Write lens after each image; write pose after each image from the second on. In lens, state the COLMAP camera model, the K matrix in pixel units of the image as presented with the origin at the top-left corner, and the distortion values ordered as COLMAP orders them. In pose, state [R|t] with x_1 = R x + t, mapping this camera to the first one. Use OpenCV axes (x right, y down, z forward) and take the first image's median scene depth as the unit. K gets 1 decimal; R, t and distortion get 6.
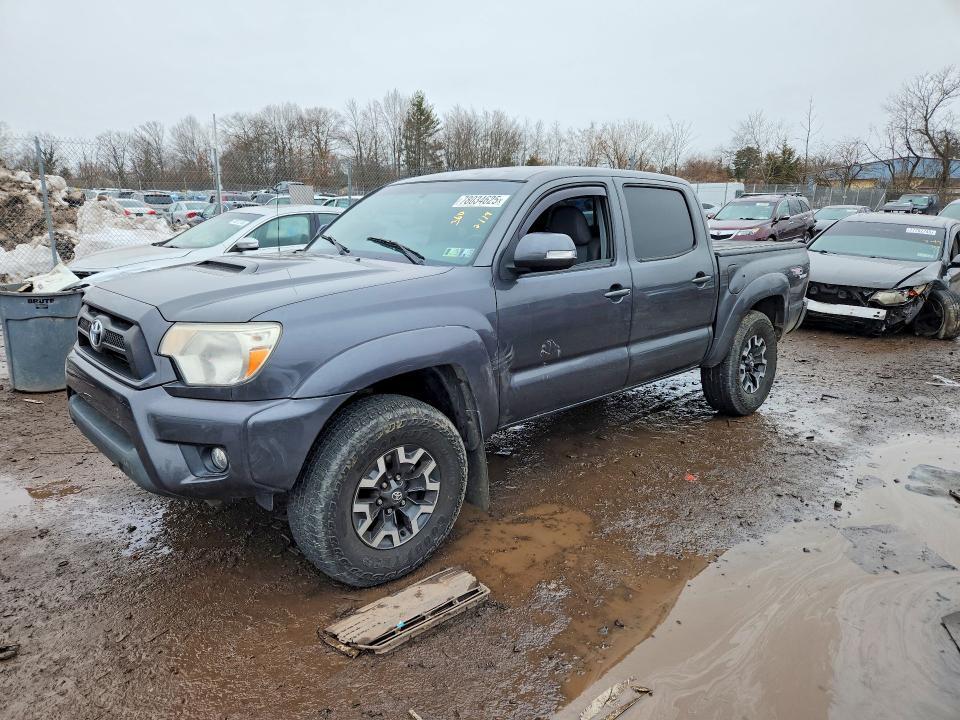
lens RADIAL K [[672.0, 0, 473.7], [0, 672.0, 360.4], [0, 0, 1]] dist [0.018150, 0.003450]
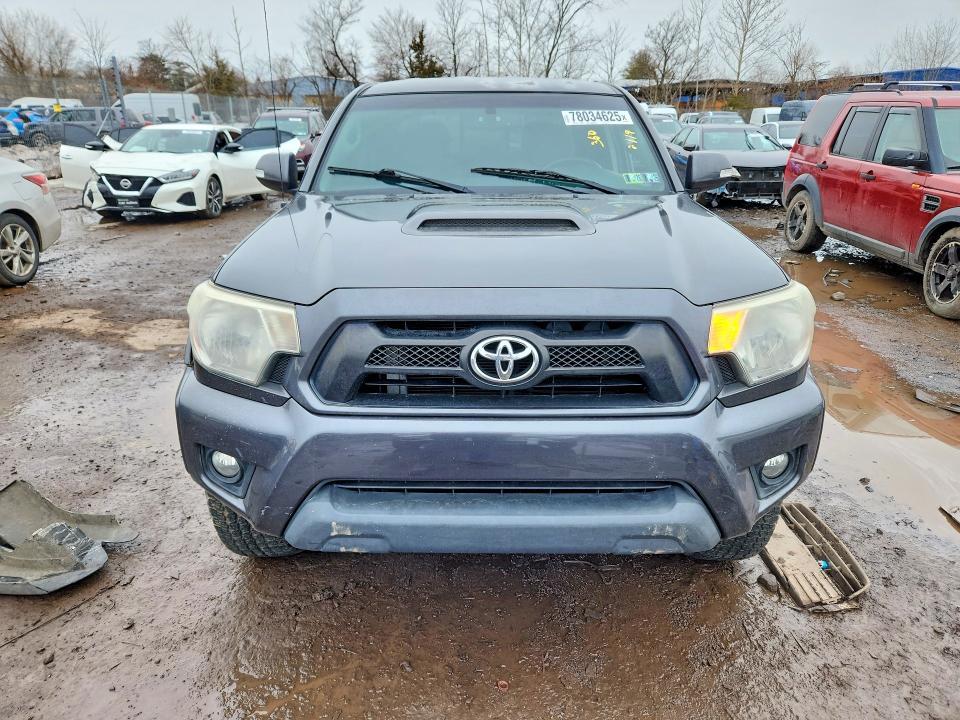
lens RADIAL K [[672.0, 0, 477.3], [0, 672.0, 354.0], [0, 0, 1]] dist [0.018150, 0.003450]
pose [[0.657259, -0.248914, 0.711374, -0.102676], [0.170687, 0.968523, 0.181188, -0.016107], [-0.734082, 0.002335, 0.679057, 0.067069]]
